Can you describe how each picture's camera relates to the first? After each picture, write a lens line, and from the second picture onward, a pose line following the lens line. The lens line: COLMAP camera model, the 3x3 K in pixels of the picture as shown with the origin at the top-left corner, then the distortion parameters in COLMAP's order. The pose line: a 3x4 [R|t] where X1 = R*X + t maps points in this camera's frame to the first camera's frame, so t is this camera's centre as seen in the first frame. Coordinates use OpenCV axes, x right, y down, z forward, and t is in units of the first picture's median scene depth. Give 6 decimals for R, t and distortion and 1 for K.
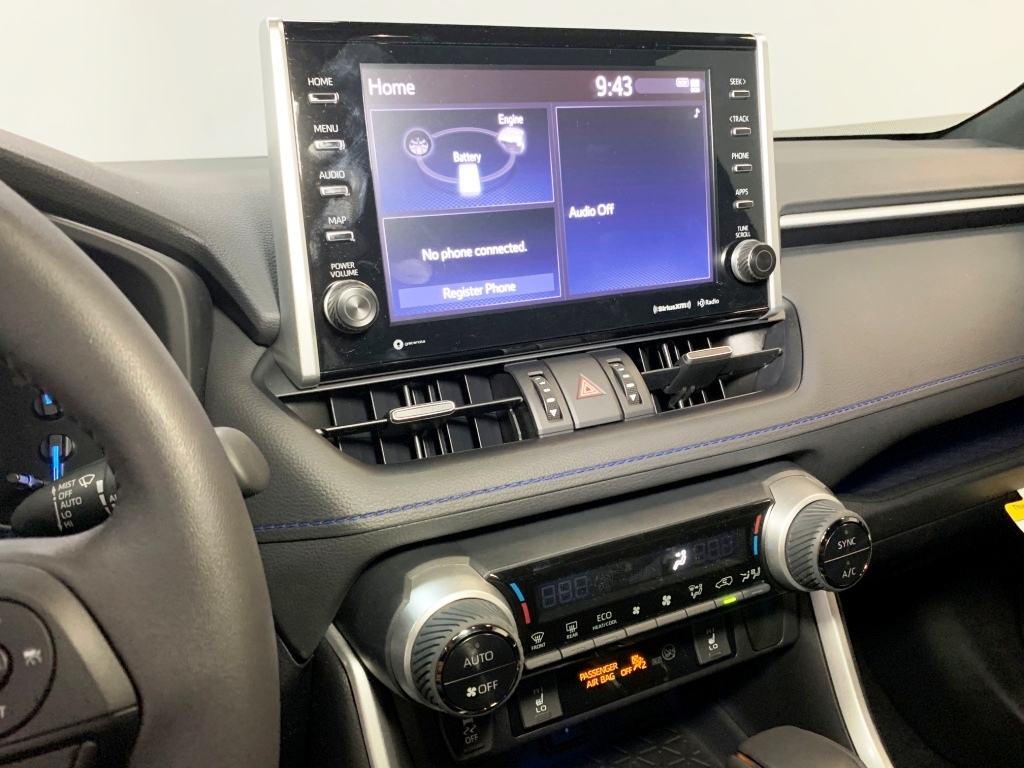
lens RADIAL K [[777.1, 0, 508.9], [0, 777.1, 381.0], [0, 0, 1]] dist [-0.005182, -0.001432]
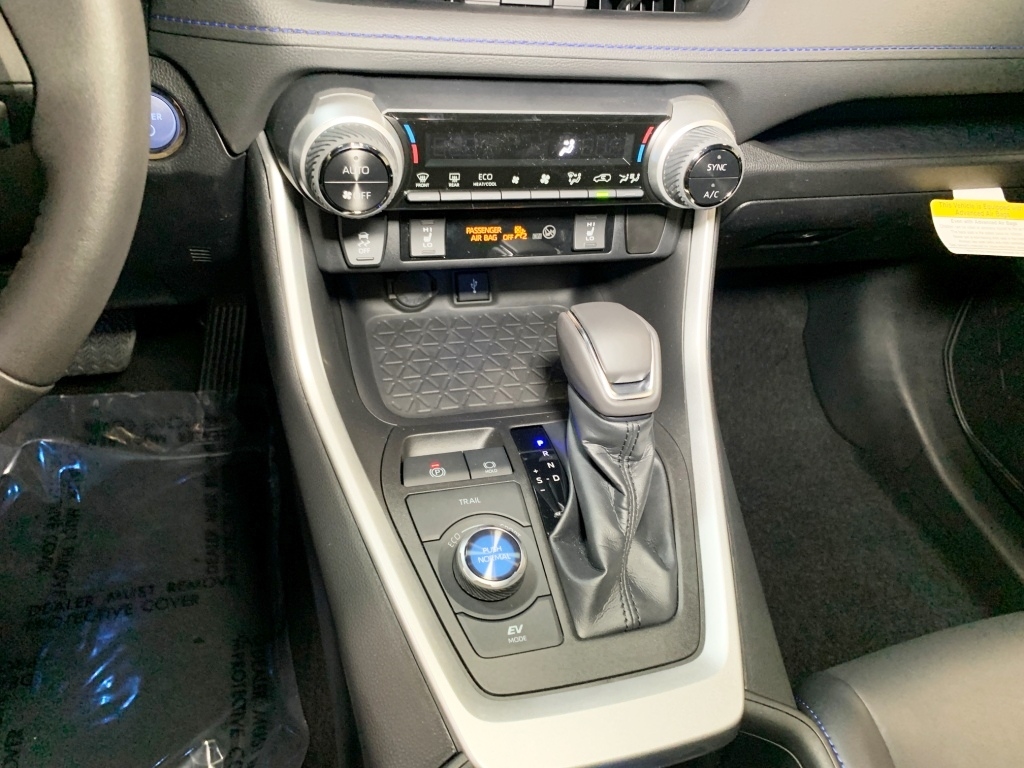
lens RADIAL K [[777.1, 0, 515.7], [0, 777.1, 381.9], [0, 0, 1]] dist [-0.005182, -0.001432]
pose [[0.970701, 0.237338, -0.037547, 0.272011], [-0.200532, 0.886229, 0.417595, 0.075031], [0.132387, -0.397831, 0.907857, -0.174089]]
